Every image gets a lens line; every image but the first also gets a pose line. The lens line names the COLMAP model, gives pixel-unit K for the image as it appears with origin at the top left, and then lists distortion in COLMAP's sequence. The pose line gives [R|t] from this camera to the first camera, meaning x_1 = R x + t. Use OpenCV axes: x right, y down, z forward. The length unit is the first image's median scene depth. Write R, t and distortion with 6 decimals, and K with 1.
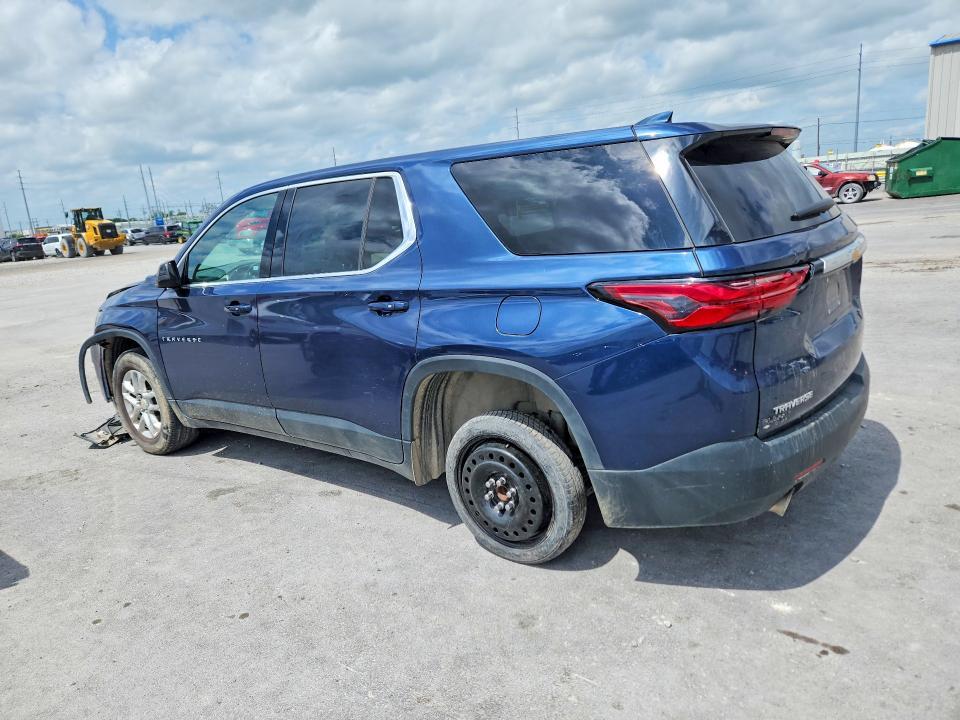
lens RADIAL K [[743.8, 0, 480.0], [0, 743.8, 360.0], [0, 0, 1]] dist [0.023524, -0.002315]
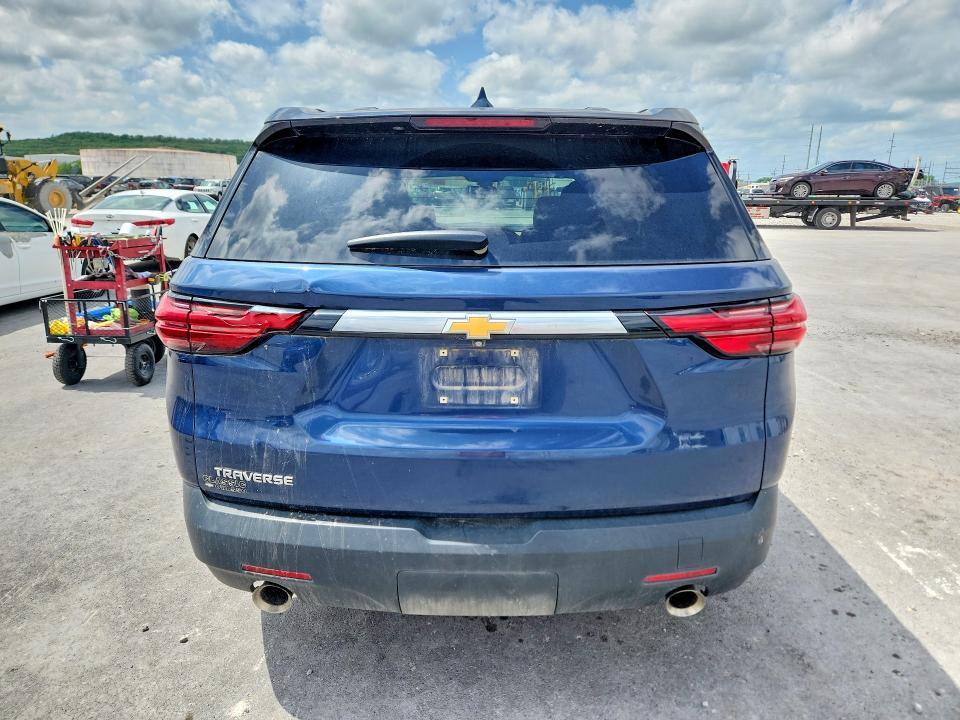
lens RADIAL K [[743.8, 0, 480.0], [0, 743.8, 360.0], [0, 0, 1]] dist [0.023524, -0.002315]
pose [[0.530361, 0.280780, -0.799925, 0.172639], [-0.234667, 0.955315, 0.179736, -0.038995], [0.814646, 0.092391, 0.572552, 0.111020]]
